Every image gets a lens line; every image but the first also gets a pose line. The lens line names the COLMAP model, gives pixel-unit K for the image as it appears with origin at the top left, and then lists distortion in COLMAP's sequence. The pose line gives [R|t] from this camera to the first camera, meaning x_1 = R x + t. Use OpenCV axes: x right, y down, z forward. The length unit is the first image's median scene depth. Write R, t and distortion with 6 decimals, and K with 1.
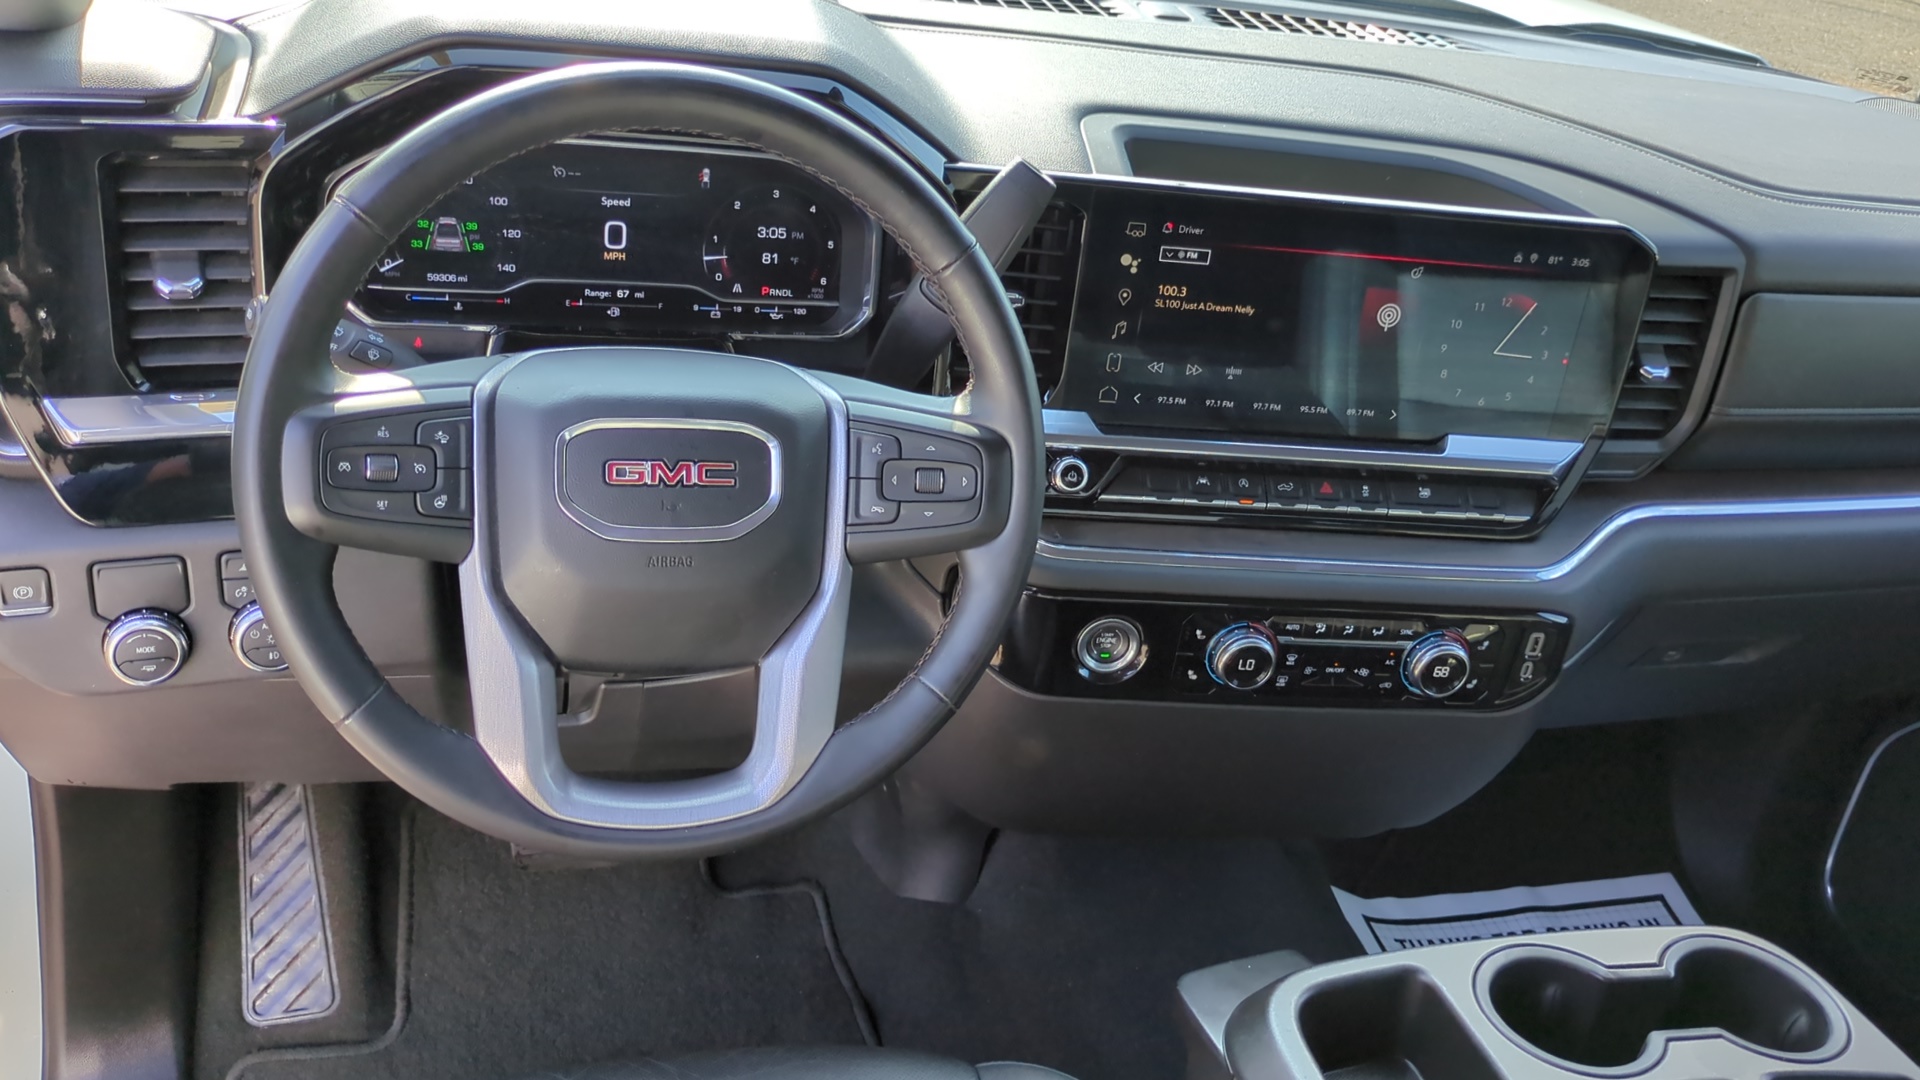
lens RADIAL K [[1622.7, 0, 960.0], [0, 1622.7, 540.0], [0, 0, 1]] dist [0.044722, -0.092330]
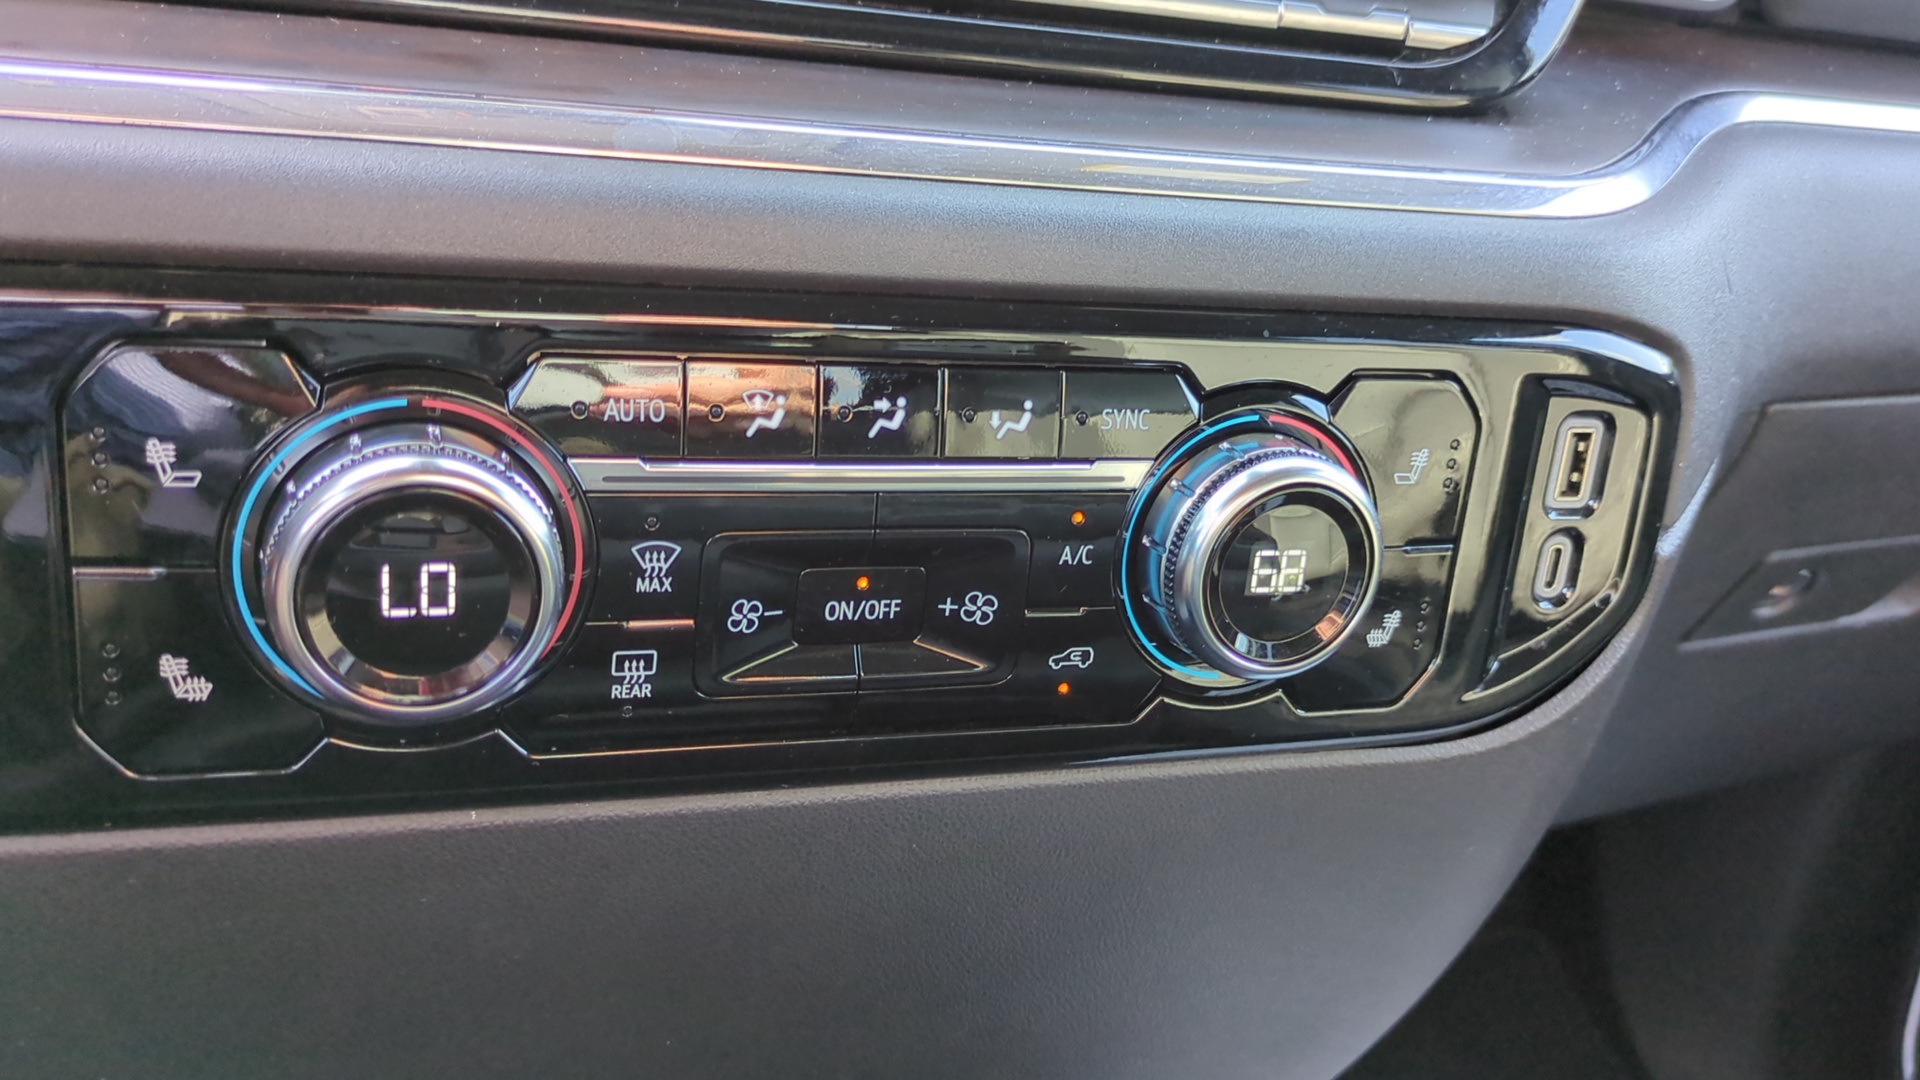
lens RADIAL K [[1615.6, 0, 960.0], [0, 1615.6, 540.0], [0, 0, 1]] dist [0.010528, -0.066967]
pose [[0.979110, -0.086171, 0.184168, 0.208942], [0.112764, 0.983828, -0.139168, 0.108081], [-0.169197, 0.157028, 0.972993, 0.790736]]
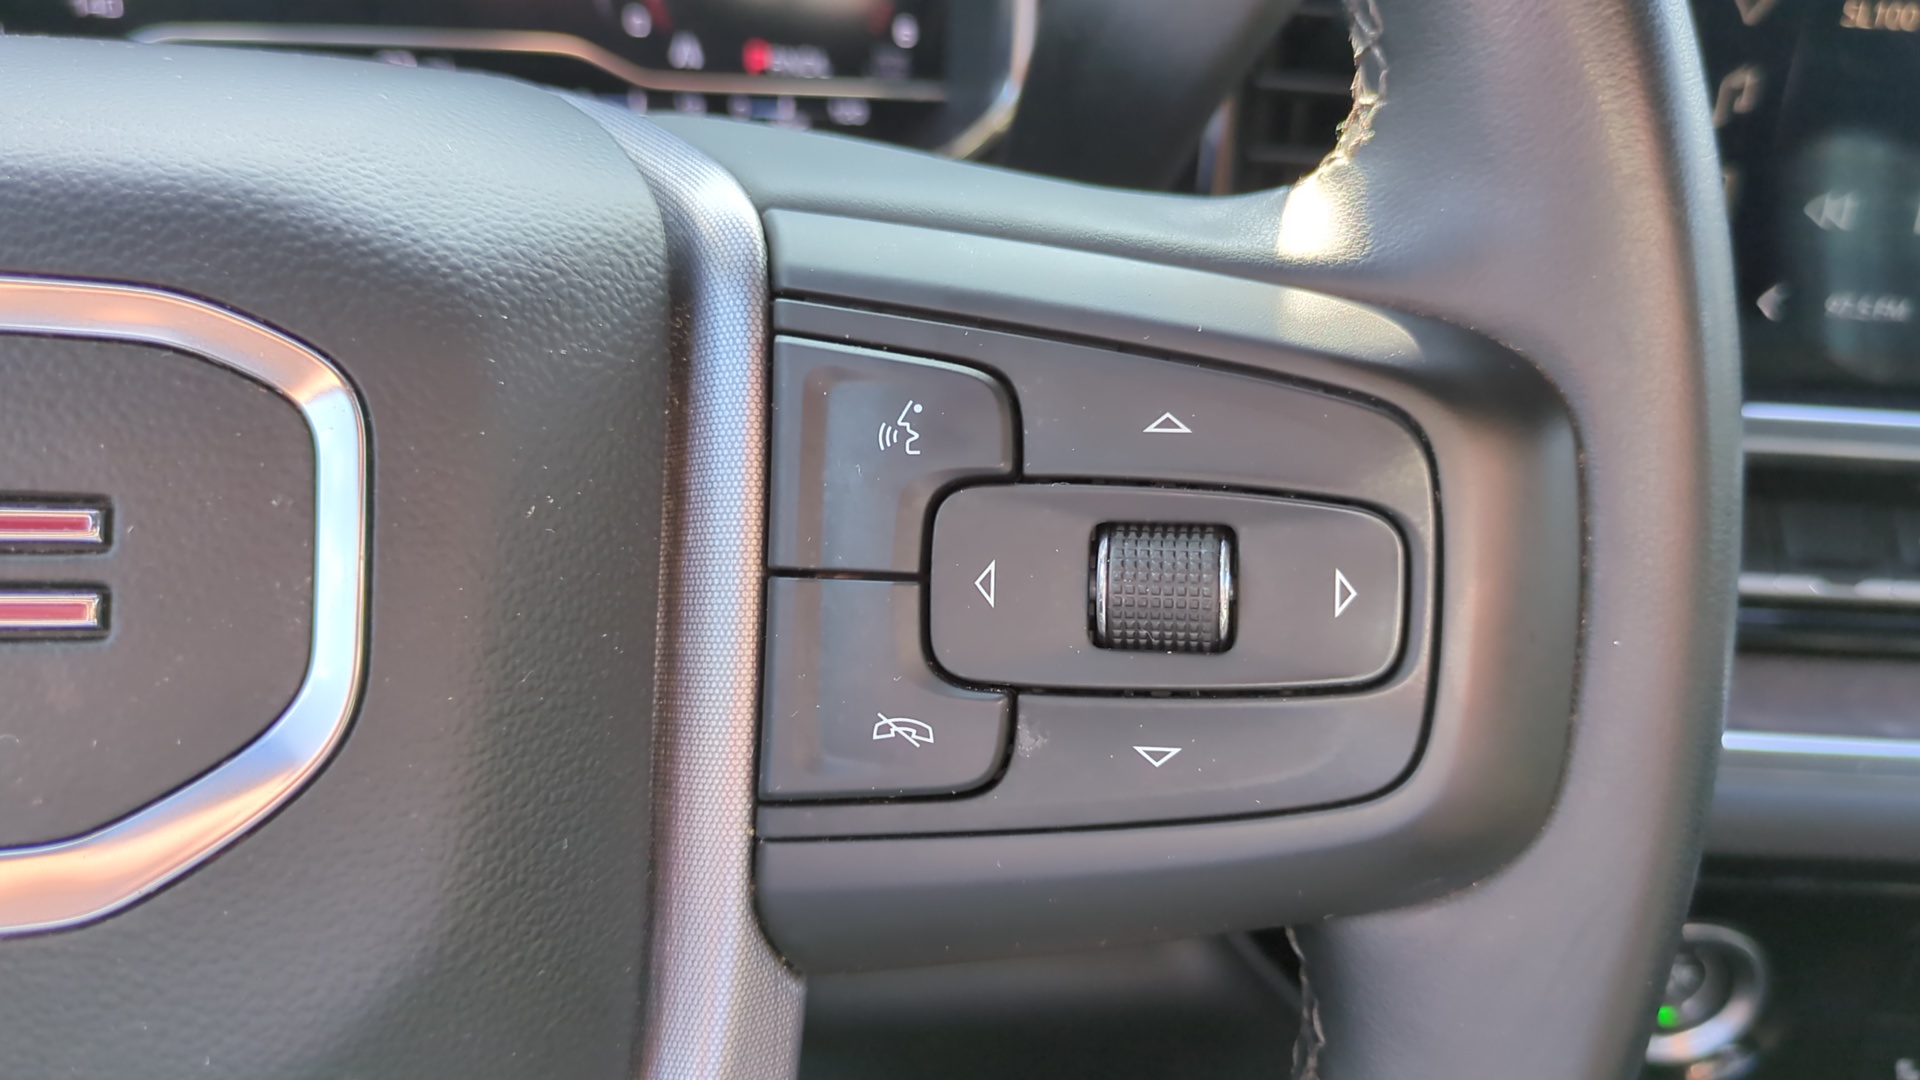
lens RADIAL K [[1615.6, 0, 960.0], [0, 1615.6, 540.0], [0, 0, 1]] dist [0.010528, -0.066967]
pose [[0.988255, 0.000165, -0.152816, -0.010383], [-0.001951, 0.999932, -0.011539, -0.031384], [0.152804, 0.011702, 0.988187, 0.628305]]
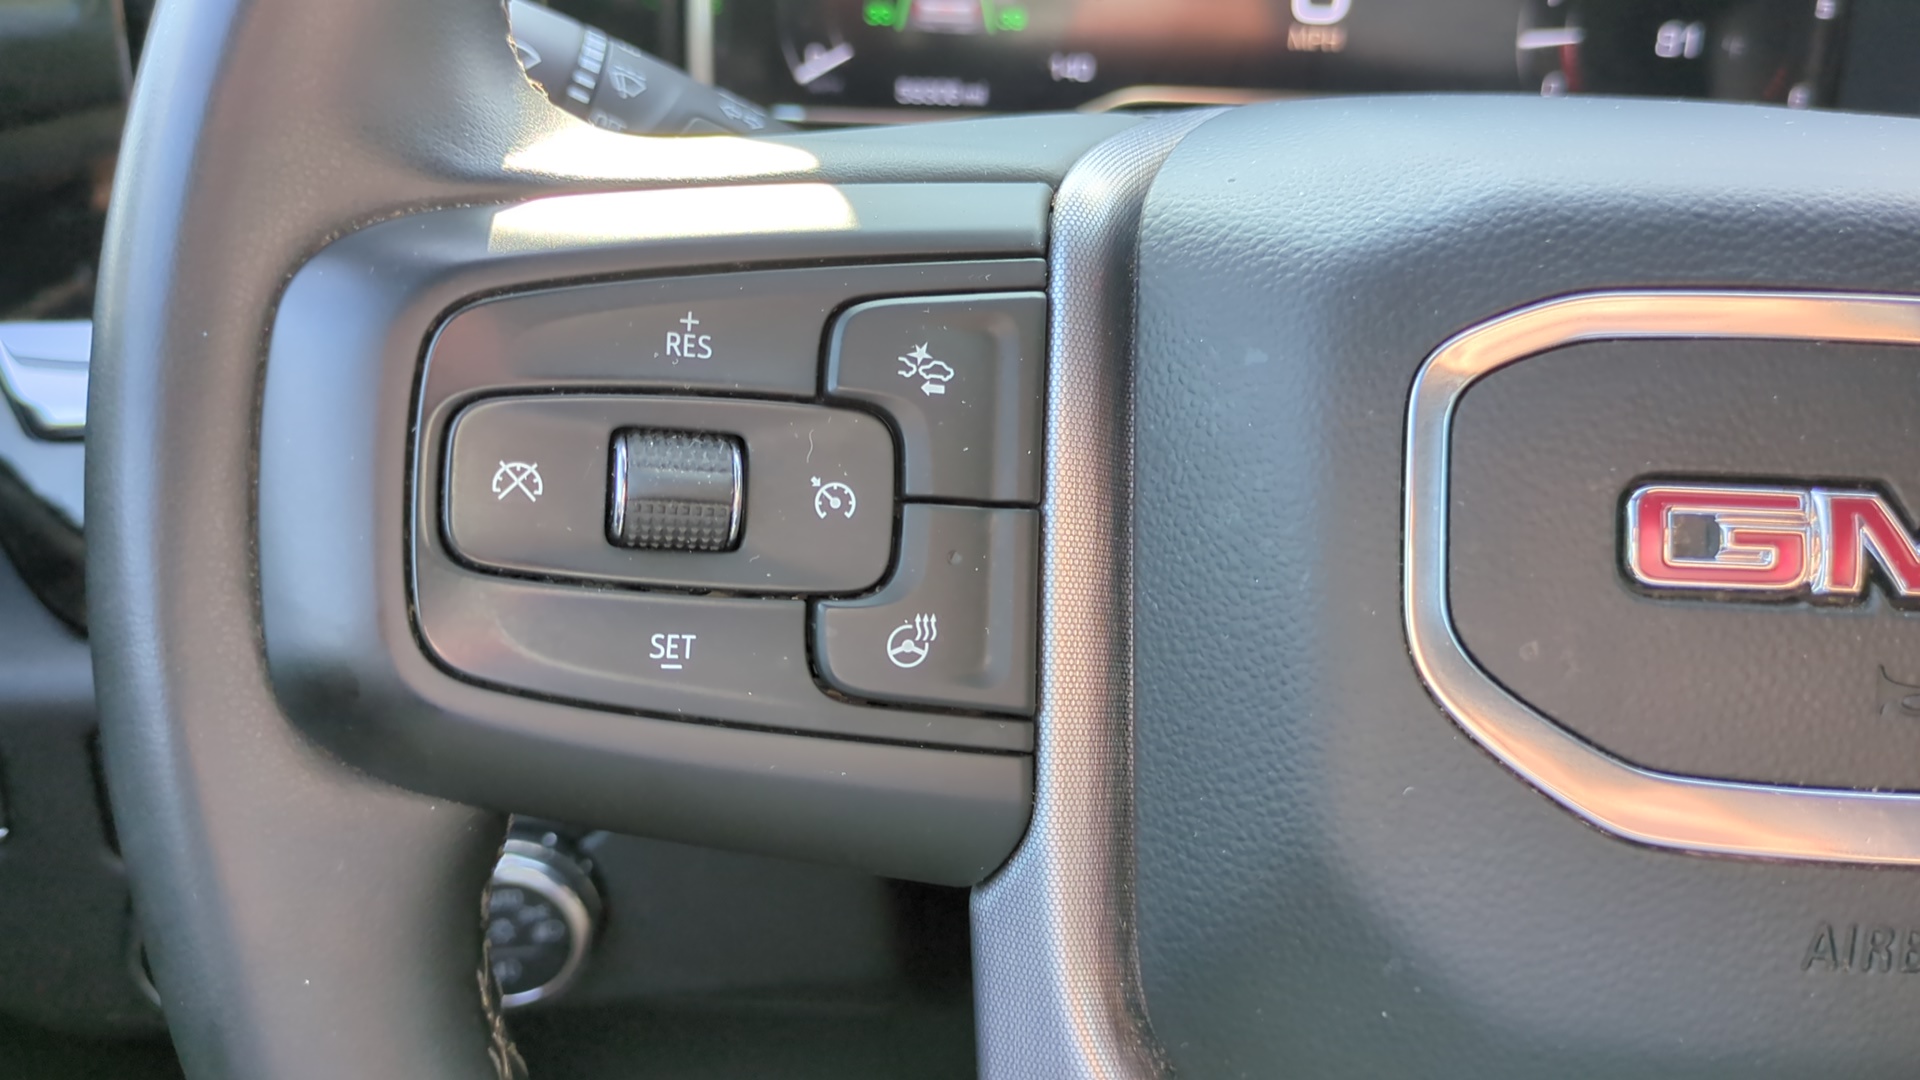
lens RADIAL K [[1622.7, 0, 960.0], [0, 1622.7, 540.0], [0, 0, 1]] dist [0.044722, -0.092330]
pose [[0.961852, 0.024671, -0.272455, -0.180114], [-0.037451, 0.998424, -0.041807, -0.020711], [0.270994, 0.050416, 0.961260, 0.561558]]
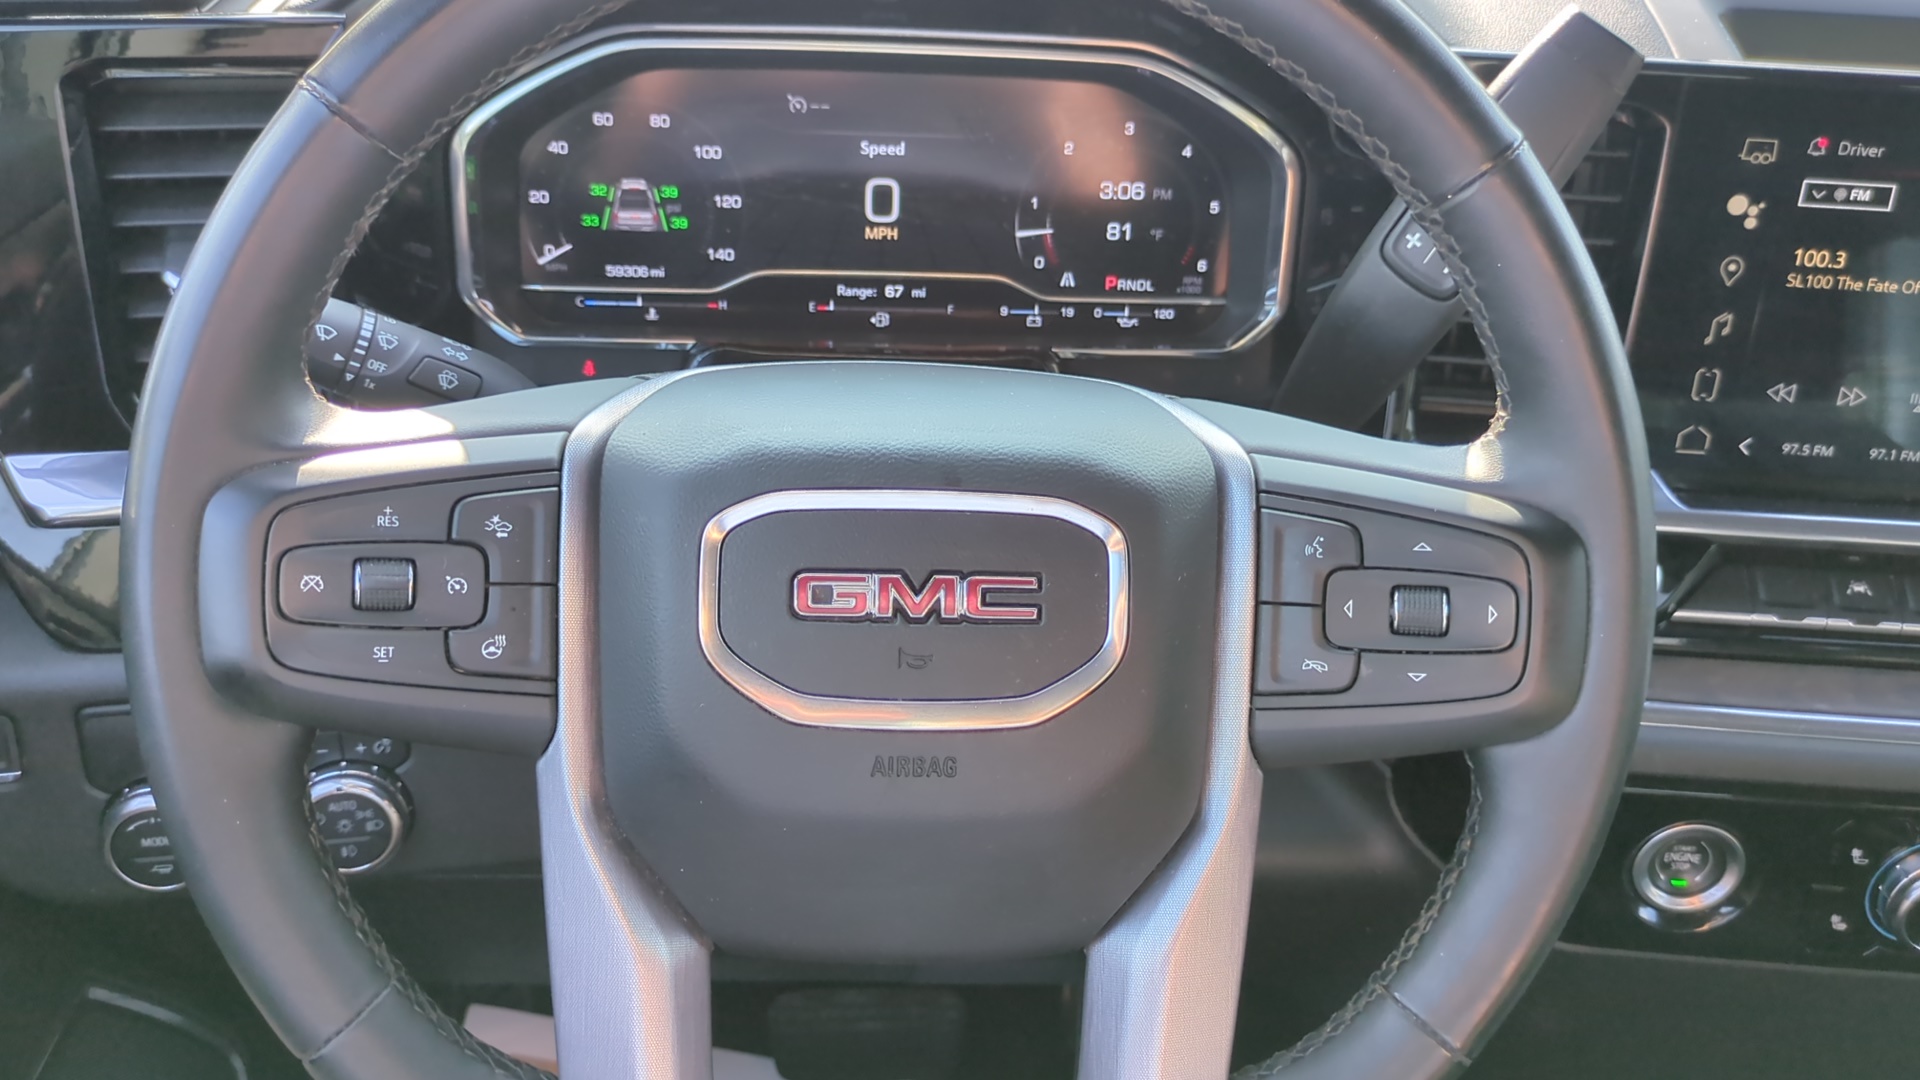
lens RADIAL K [[1622.7, 0, 960.0], [0, 1622.7, 540.0], [0, 0, 1]] dist [0.044722, -0.092330]
pose [[0.976251, 0.007981, -0.216495, -0.038708], [-0.014333, 0.999511, -0.027783, -0.033343], [0.216168, 0.030227, 0.975888, 0.368870]]
